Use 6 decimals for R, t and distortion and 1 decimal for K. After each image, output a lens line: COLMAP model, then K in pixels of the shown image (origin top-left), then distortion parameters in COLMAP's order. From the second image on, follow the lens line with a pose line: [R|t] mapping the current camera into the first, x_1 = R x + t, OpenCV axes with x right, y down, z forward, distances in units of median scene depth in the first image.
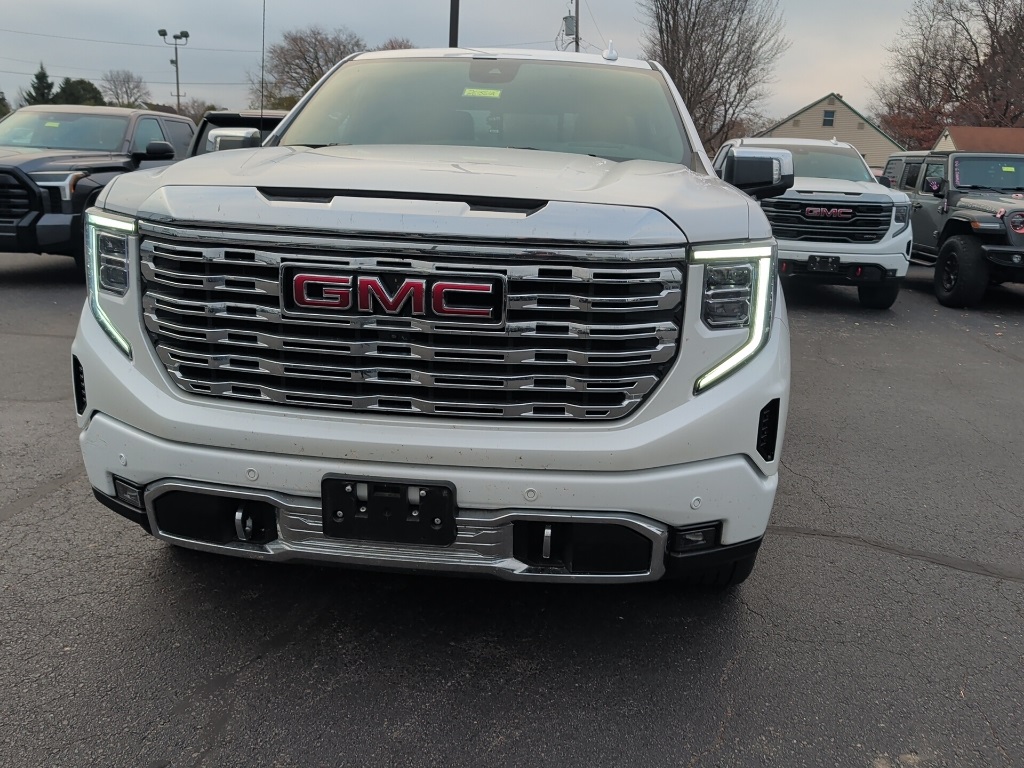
lens RADIAL K [[859.1, 0, 509.4], [0, 859.1, 365.9], [0, 0, 1]] dist [-0.001876, -0.004620]
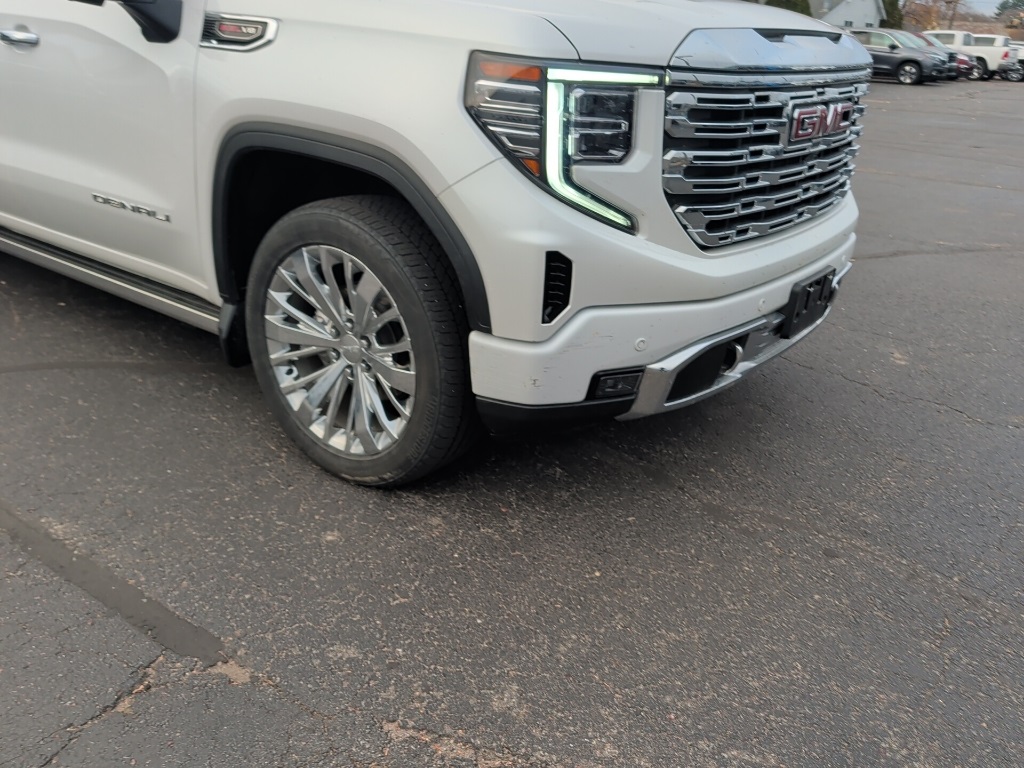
lens RADIAL K [[859.7, 0, 513.5], [0, 859.7, 355.8], [0, 0, 1]] dist [0.048809, -0.079554]
pose [[0.510166, -0.318897, 0.798771, -1.387264], [0.171597, 0.947789, 0.268793, -0.164889], [-0.842784, -0.000062, 0.538252, 0.687643]]
